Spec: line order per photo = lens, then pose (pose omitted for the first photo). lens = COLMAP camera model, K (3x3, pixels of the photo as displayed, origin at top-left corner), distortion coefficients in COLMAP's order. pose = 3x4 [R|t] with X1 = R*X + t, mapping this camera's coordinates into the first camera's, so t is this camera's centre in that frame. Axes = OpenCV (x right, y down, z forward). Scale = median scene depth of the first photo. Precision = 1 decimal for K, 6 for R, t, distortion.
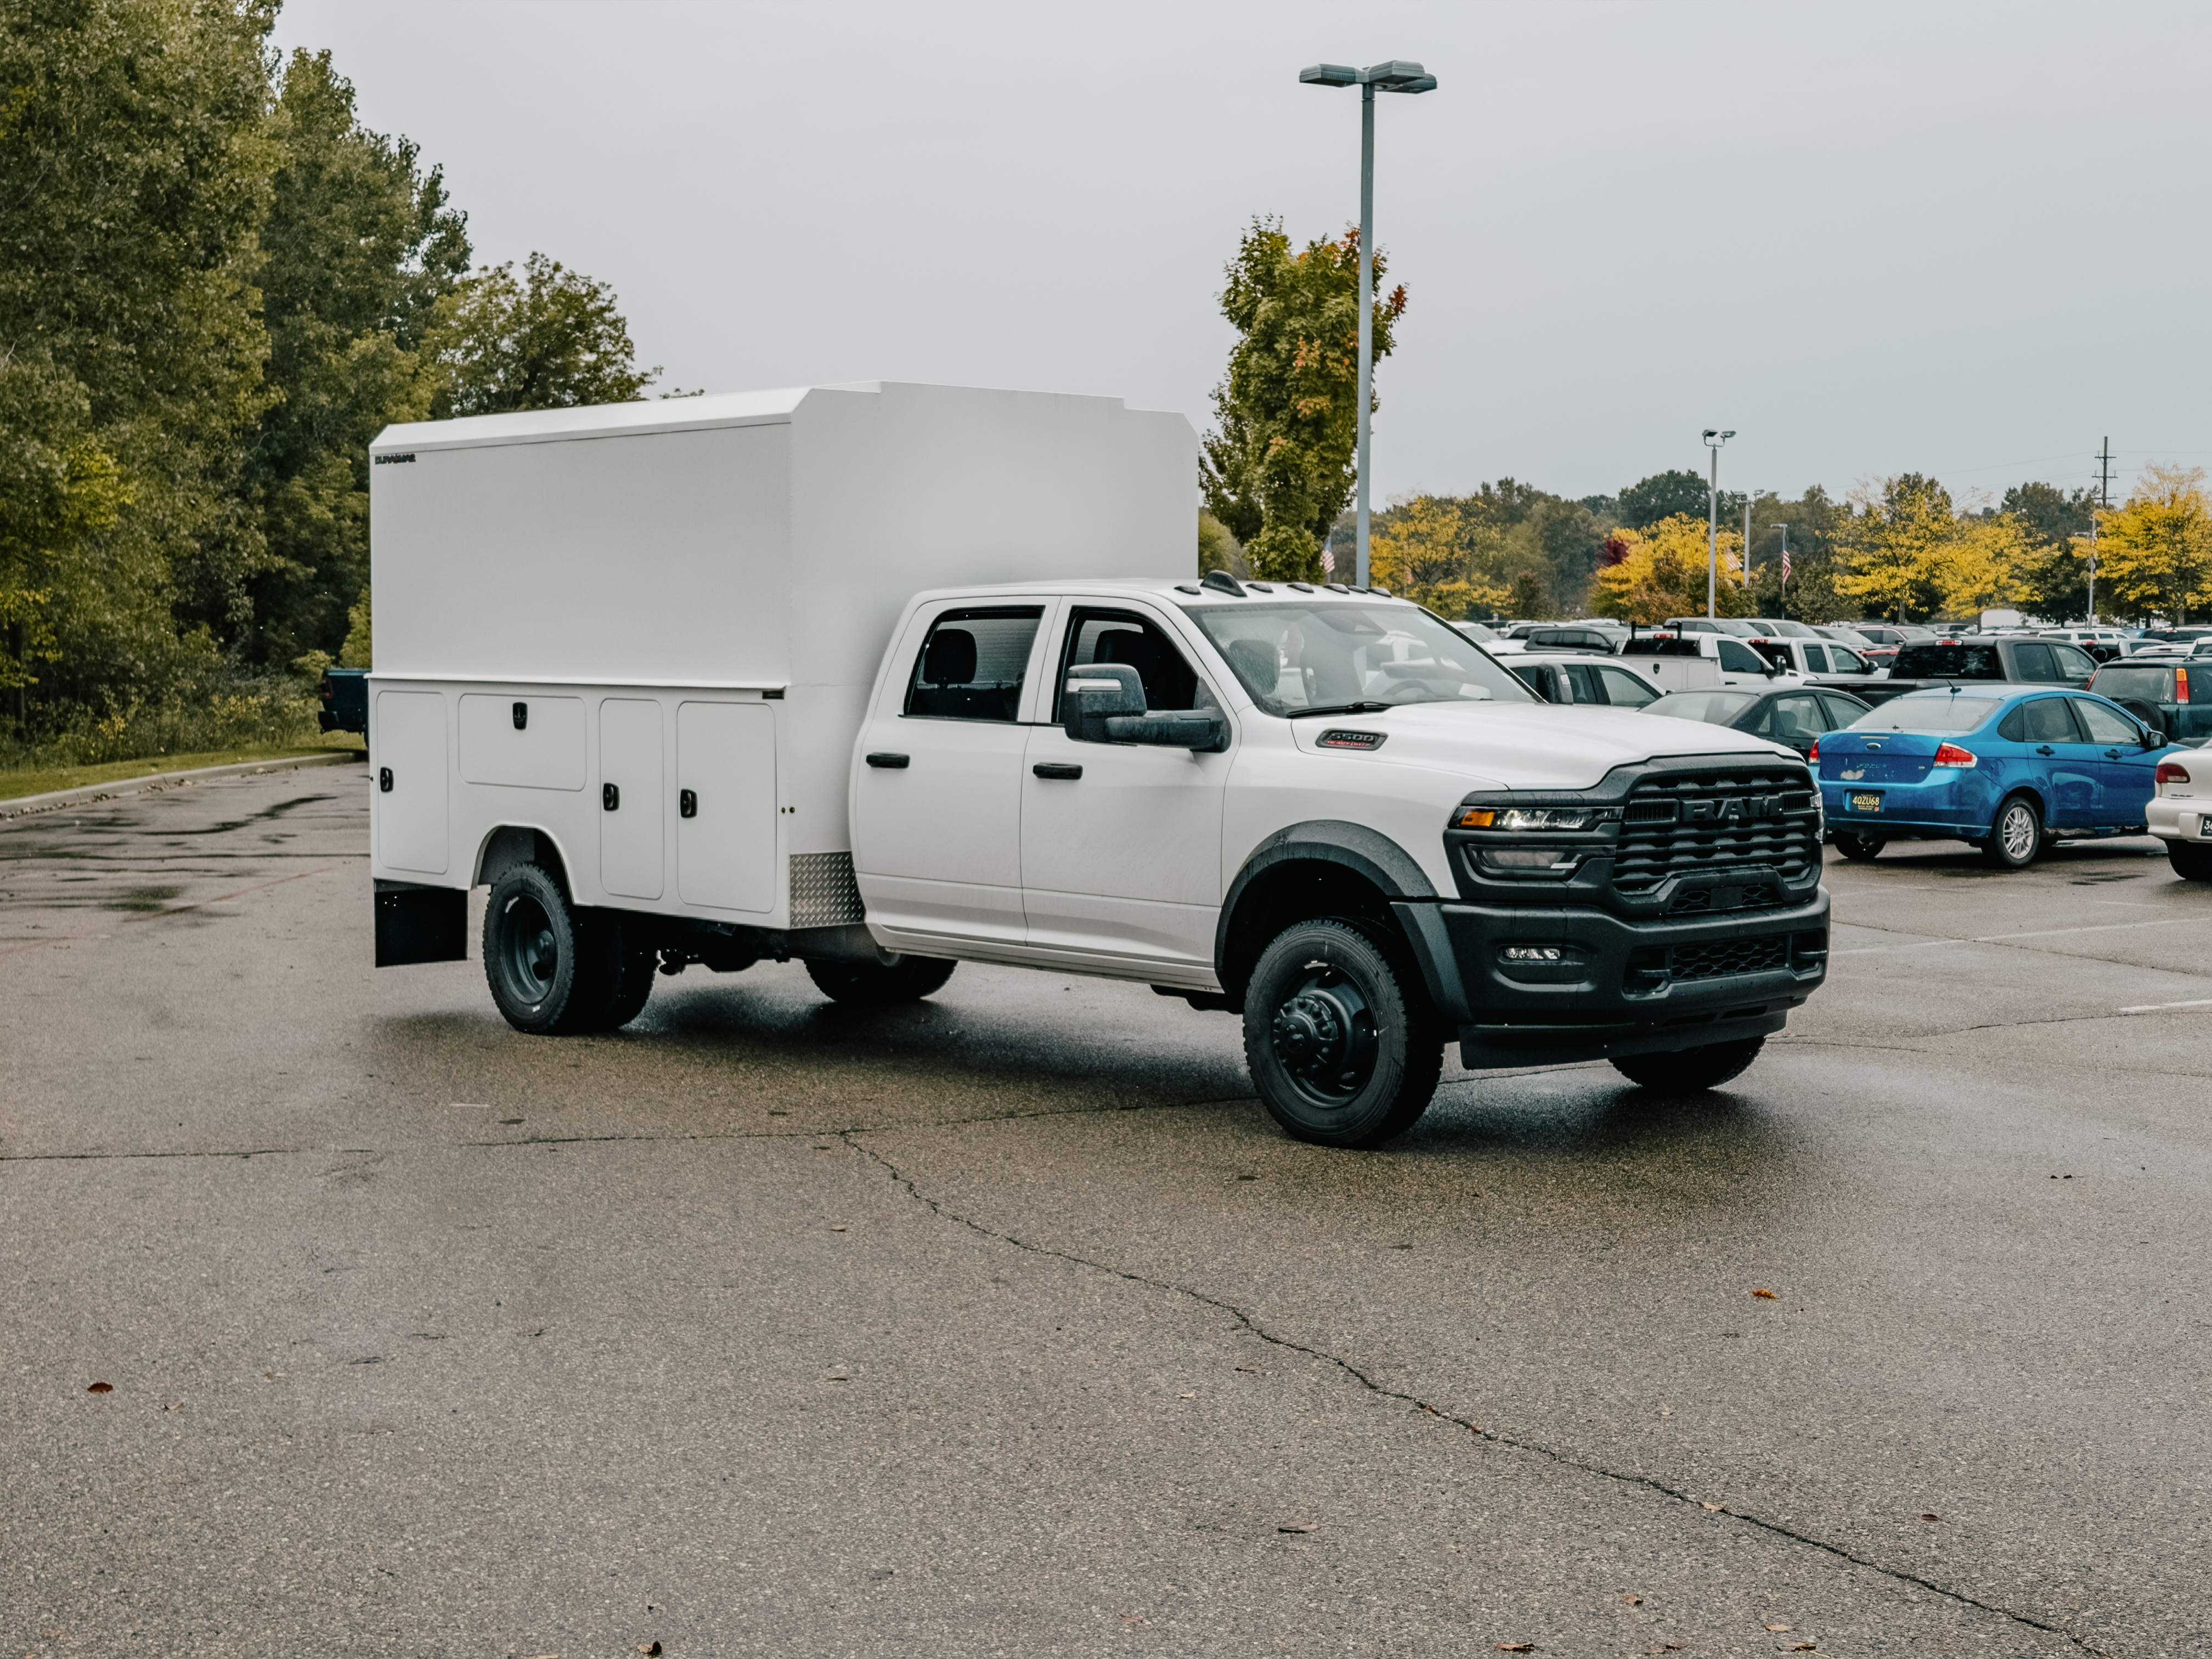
lens RADIAL K [[2982.4, 0, 1106.0], [0, 2982.4, 829.5], [0, 0, 1]] dist [-0.182271, 1.535899]
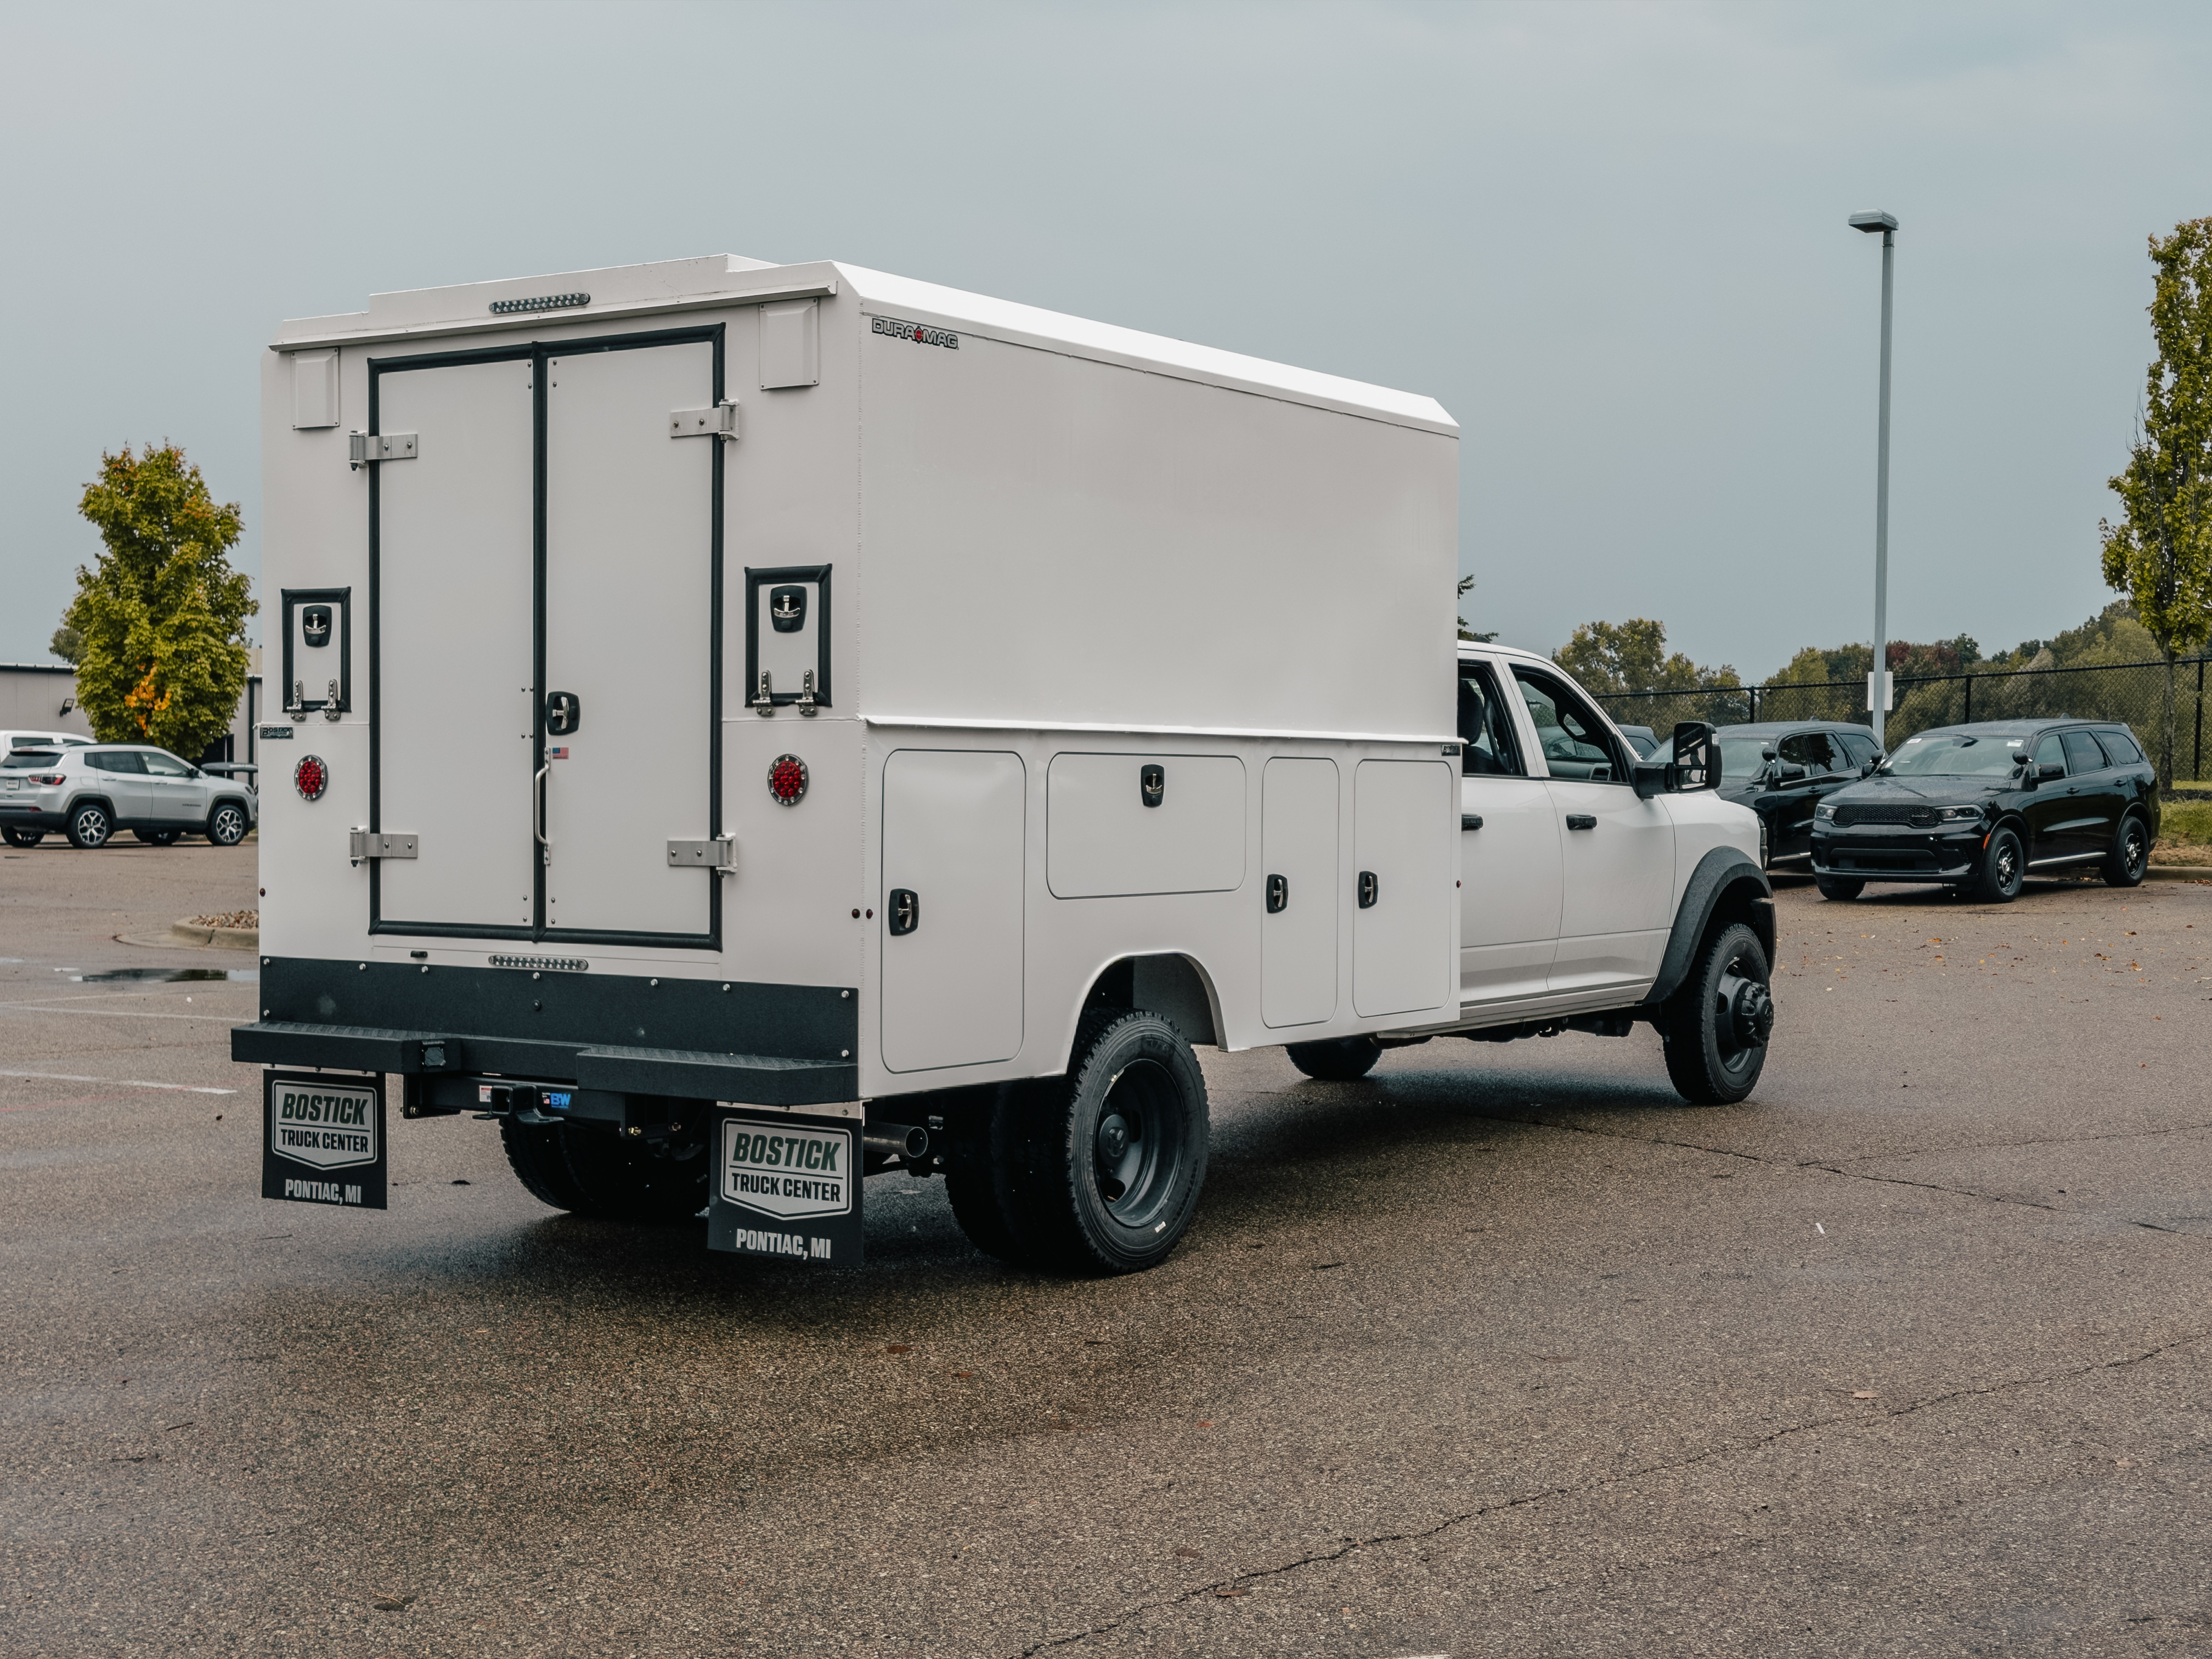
lens RADIAL K [[3140.8, 0, 1106.0], [0, 3140.8, 829.5], [0, 0, 1]] dist [-0.218882, 1.801904]
pose [[-0.230448, -0.022060, 0.972834, -0.992613], [0.055320, 0.997829, 0.035731, -0.061836], [-0.971511, 0.062051, -0.228728, 1.327090]]
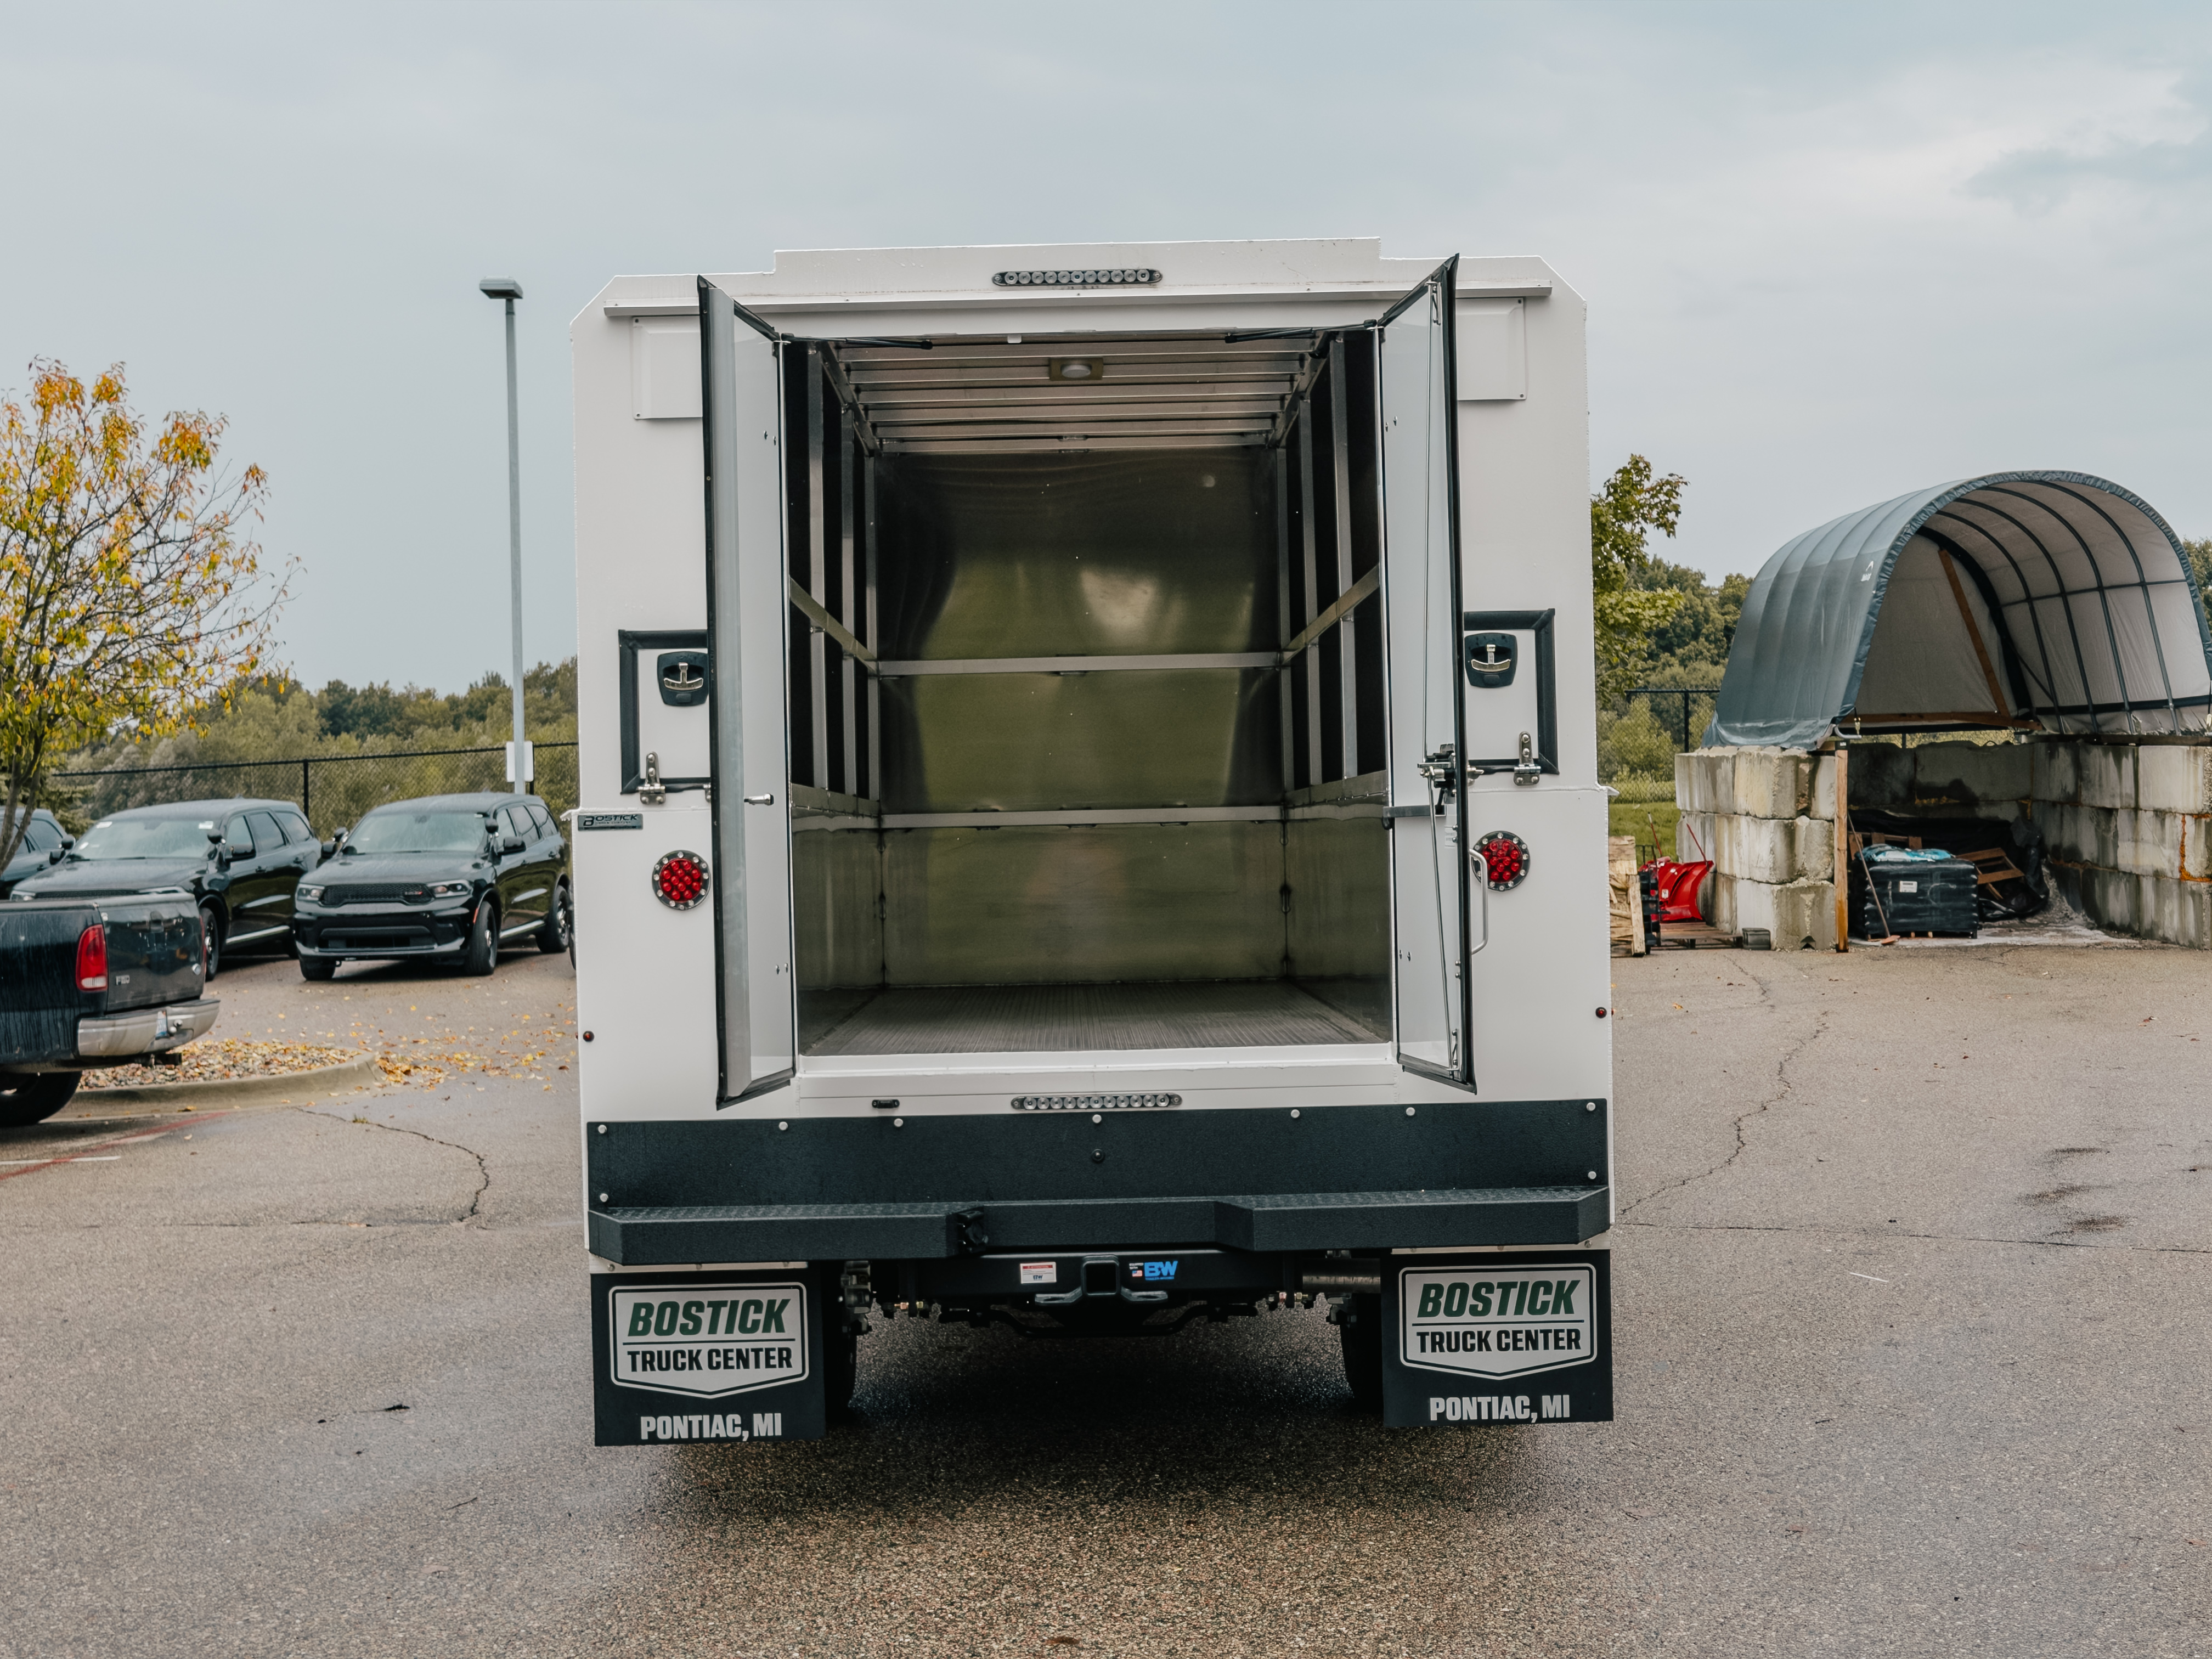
lens RADIAL K [[3018.2, 0, 939.7], [0, 3018.2, 842.2], [0, 0, 1]] dist [-0.187220, 1.266253]
pose [[-0.732159, 0.012316, 0.681023, -0.606545], [0.062257, 0.996861, 0.048904, -0.089899], [-0.678283, 0.078204, -0.730628, 1.724054]]
